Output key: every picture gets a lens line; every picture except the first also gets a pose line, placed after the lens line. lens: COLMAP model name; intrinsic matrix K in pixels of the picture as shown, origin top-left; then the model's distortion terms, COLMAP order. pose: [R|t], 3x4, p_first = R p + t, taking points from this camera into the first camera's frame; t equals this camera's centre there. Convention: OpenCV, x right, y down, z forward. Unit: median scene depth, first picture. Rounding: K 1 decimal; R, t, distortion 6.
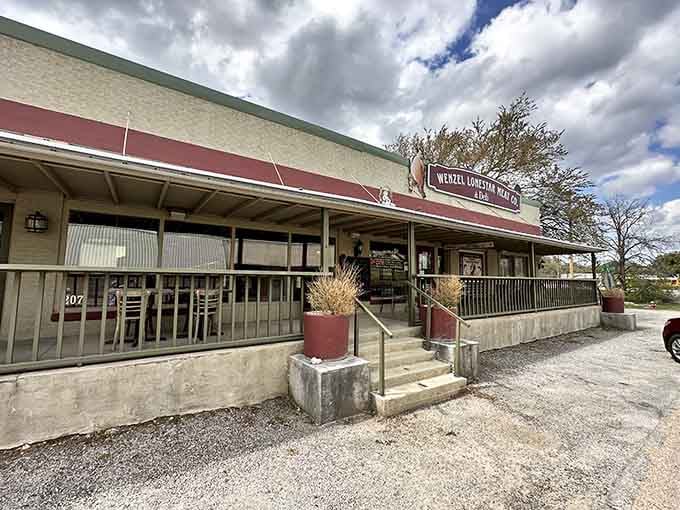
lens RADIAL K [[257.3, 0, 340.0], [0, 257.3, 255.0], [0, 0, 1]] dist [0.000097, -0.000024]
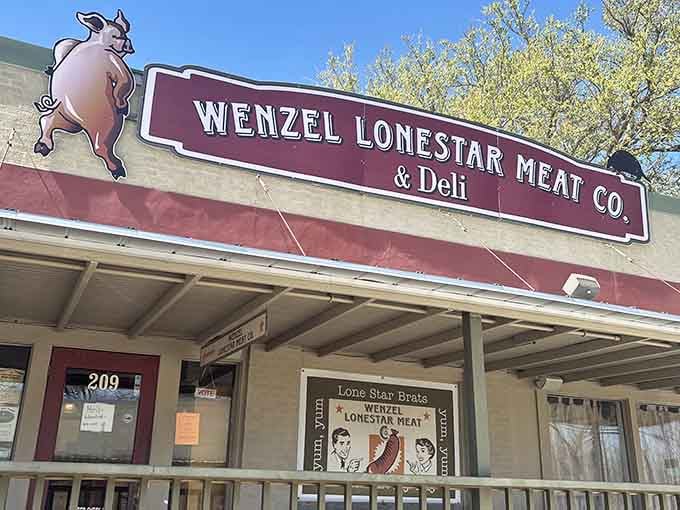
lens RADIAL K [[639.5, 0, 340.0], [0, 639.5, 255.0], [0, 0, 1]] dist [0.054633, -0.000656]
pose [[0.986658, -0.036527, -0.158658, 0.592122], [-0.005704, 0.966154, -0.257904, 0.035273], [0.162709, 0.255368, 0.953055, 0.344882]]
